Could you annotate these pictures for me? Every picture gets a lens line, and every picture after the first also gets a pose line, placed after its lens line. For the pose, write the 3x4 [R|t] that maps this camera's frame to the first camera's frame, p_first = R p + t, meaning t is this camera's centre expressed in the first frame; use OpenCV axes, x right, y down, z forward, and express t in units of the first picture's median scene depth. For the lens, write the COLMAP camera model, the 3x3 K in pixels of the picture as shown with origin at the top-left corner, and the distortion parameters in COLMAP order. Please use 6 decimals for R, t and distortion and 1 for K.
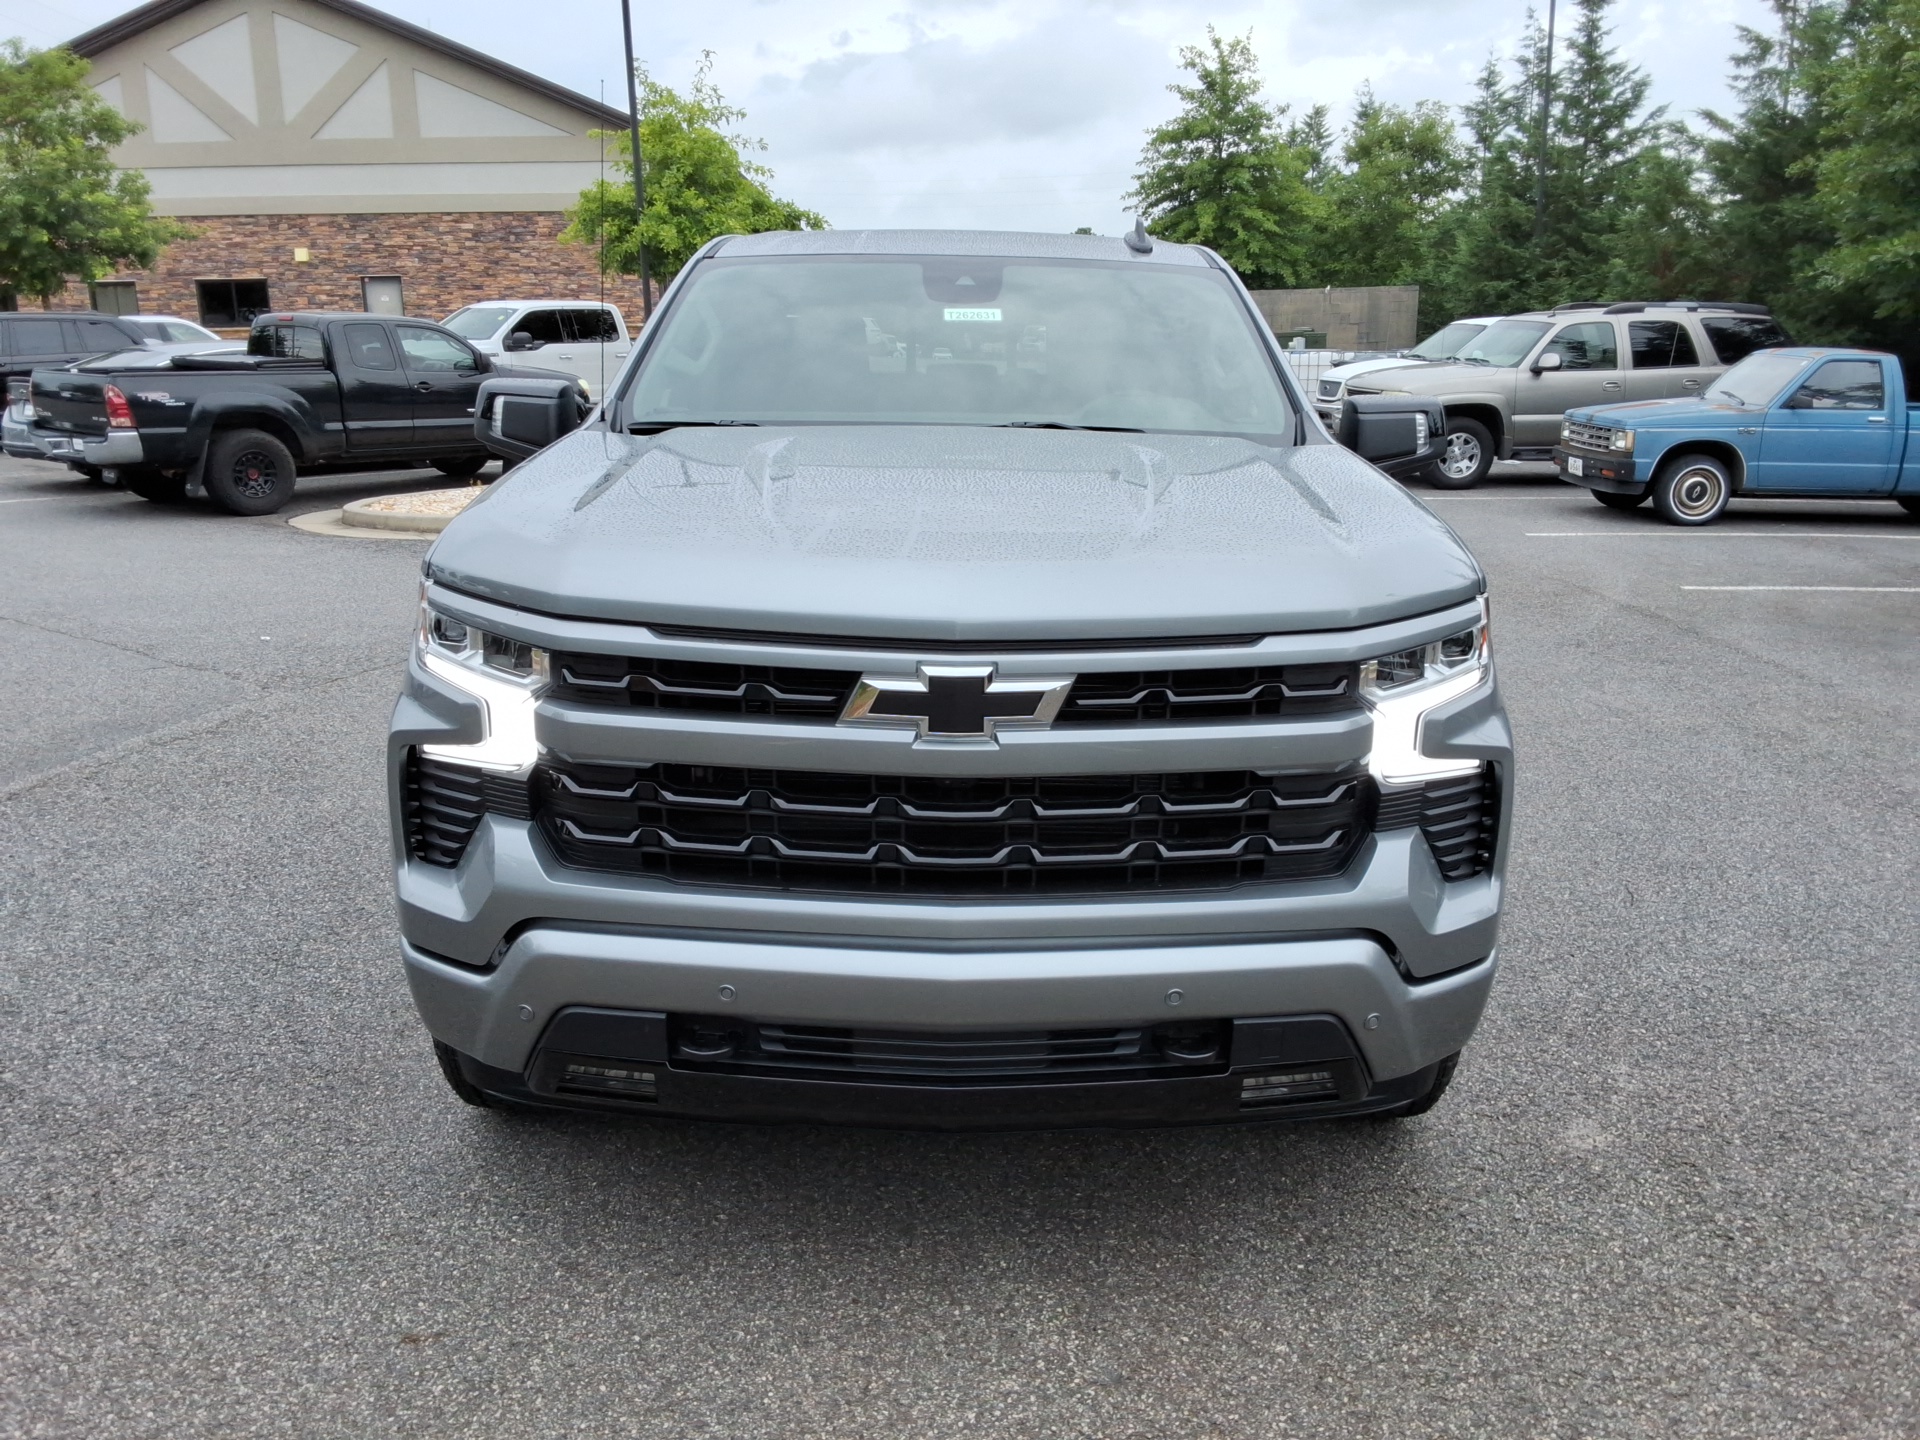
lens RADIAL K [[1552.0, 0, 972.9], [0, 1552.0, 695.9], [0, 0, 1]] dist [0.128913, -0.207530]
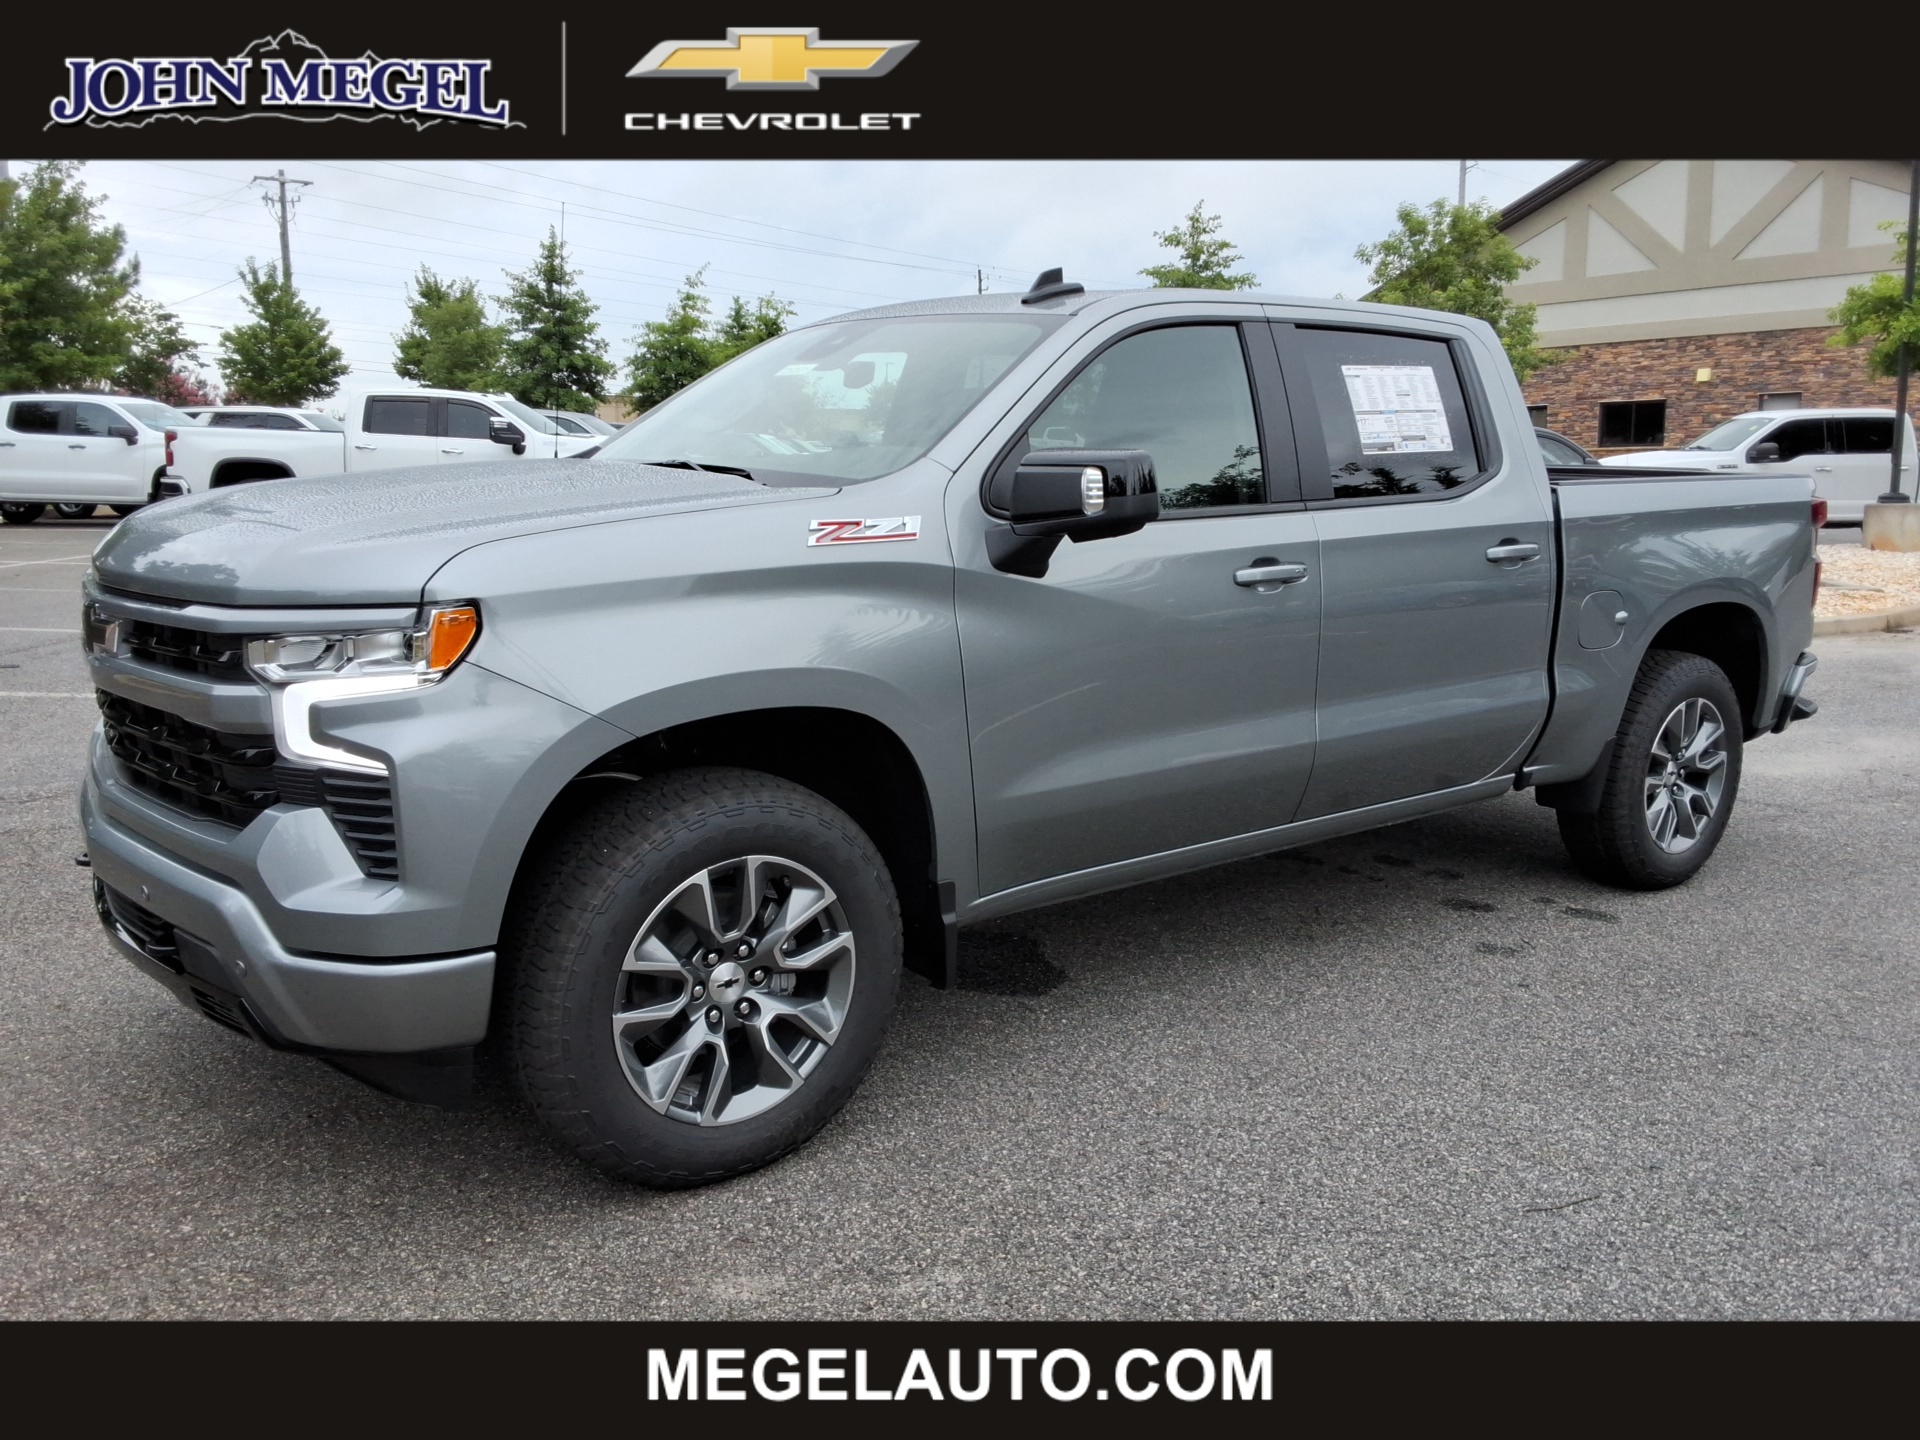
lens RADIAL K [[1541.3, 0, 975.7], [0, 1541.3, 711.7], [0, 0, 1]] dist [0.113453, -0.185398]
pose [[0.620456, 0.130498, -0.773307, 0.133833], [-0.180774, 0.983303, 0.020893, -0.008193], [0.763122, 0.126830, 0.633687, 0.064540]]
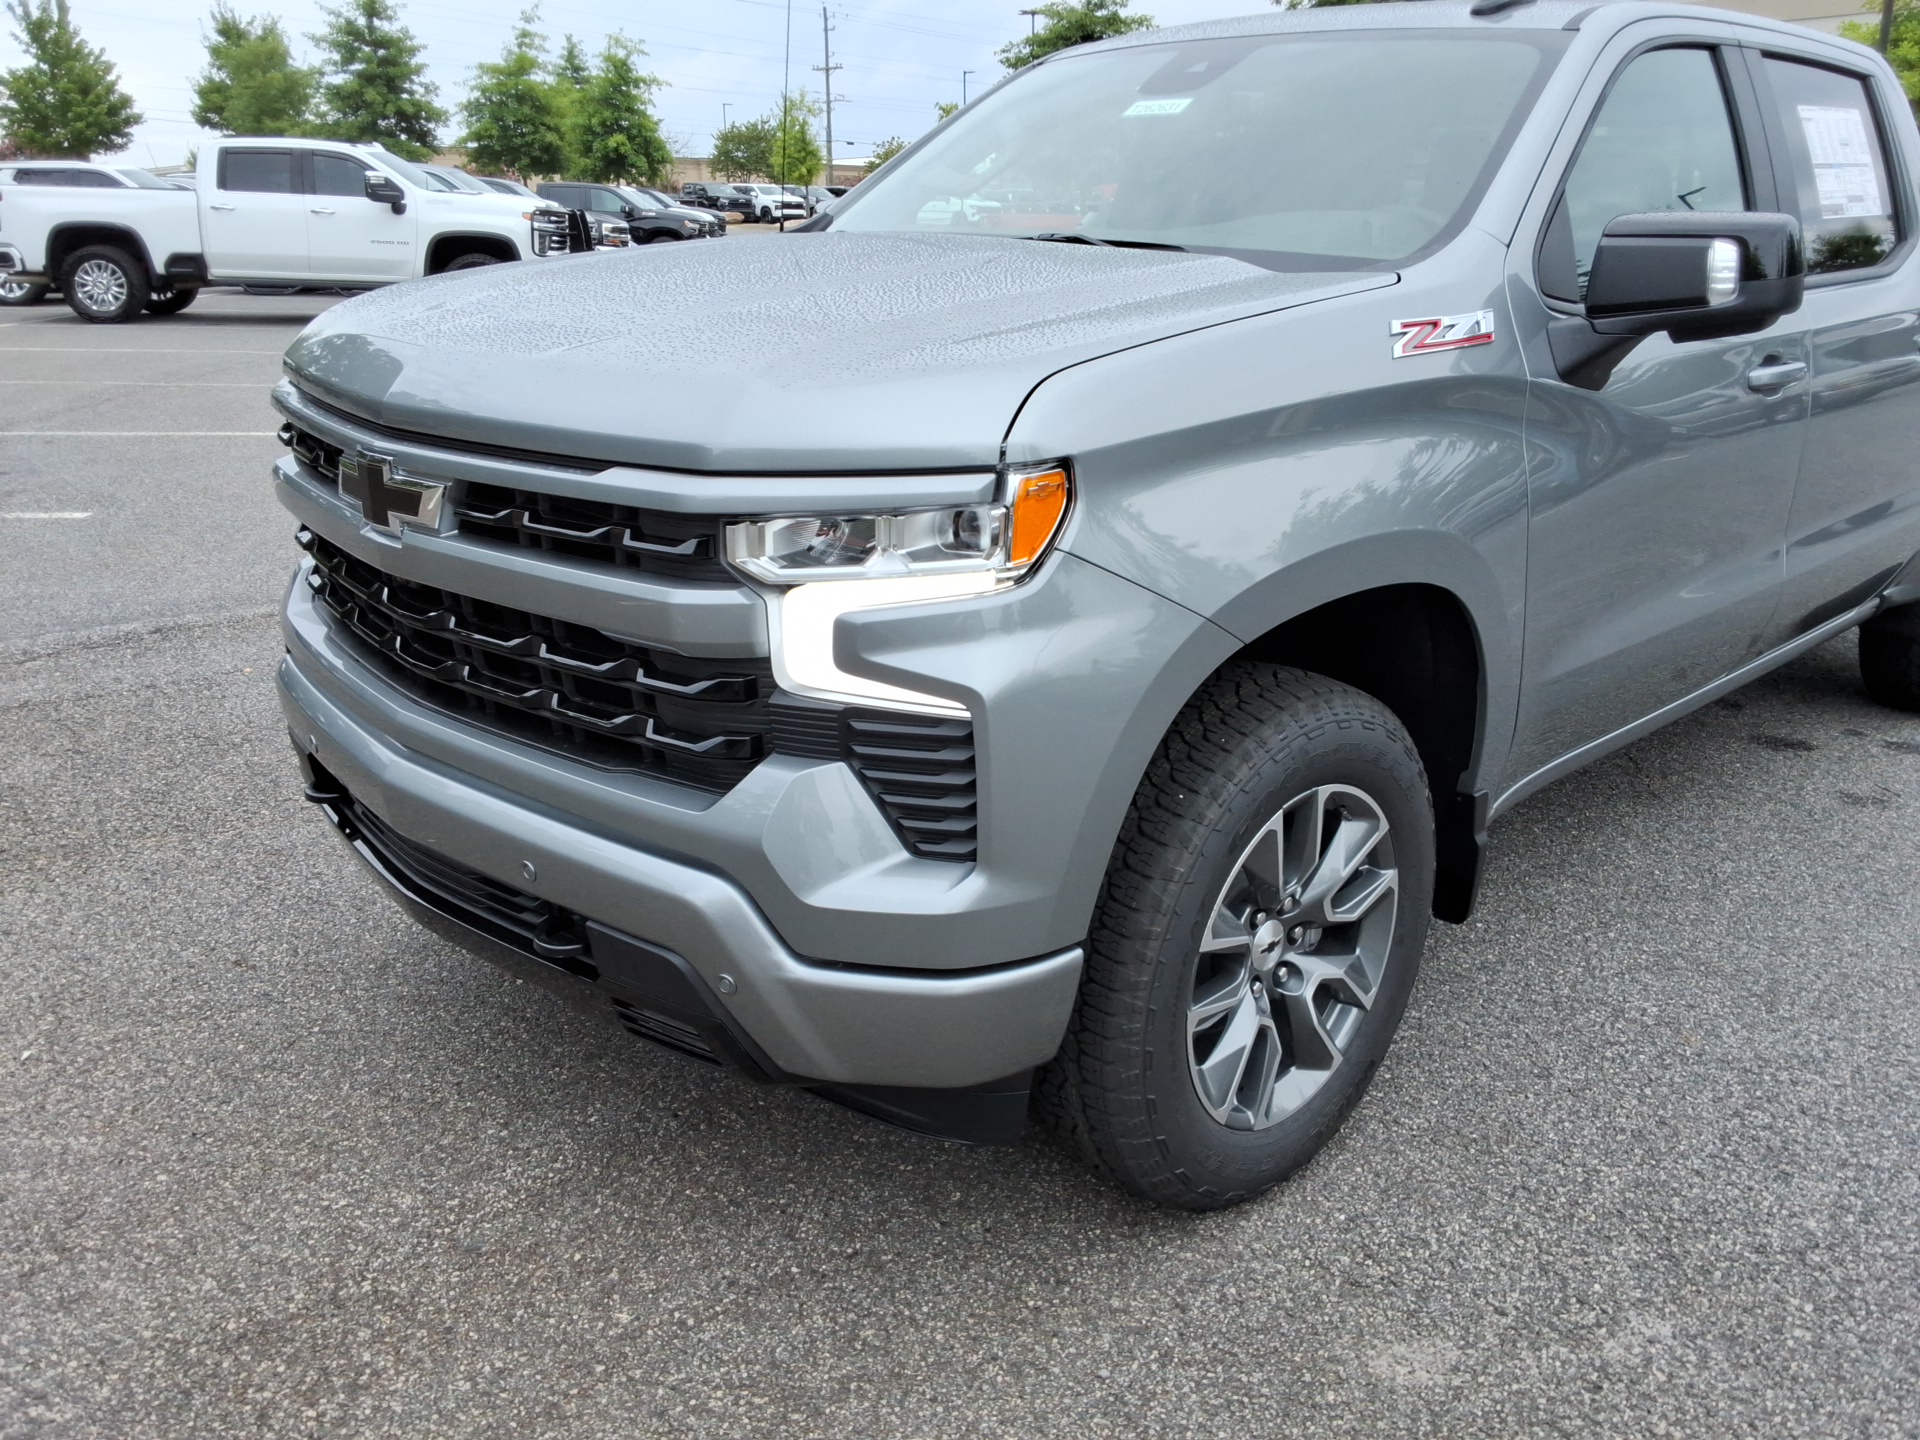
lens RADIAL K [[1552.0, 0, 972.9], [0, 1552.0, 695.9], [0, 0, 1]] dist [0.128913, -0.207530]
pose [[0.686482, 0.214239, -0.694870, 0.081521], [-0.165113, 0.976576, 0.137974, -0.005854], [0.708153, 0.020015, 0.705775, 0.051065]]
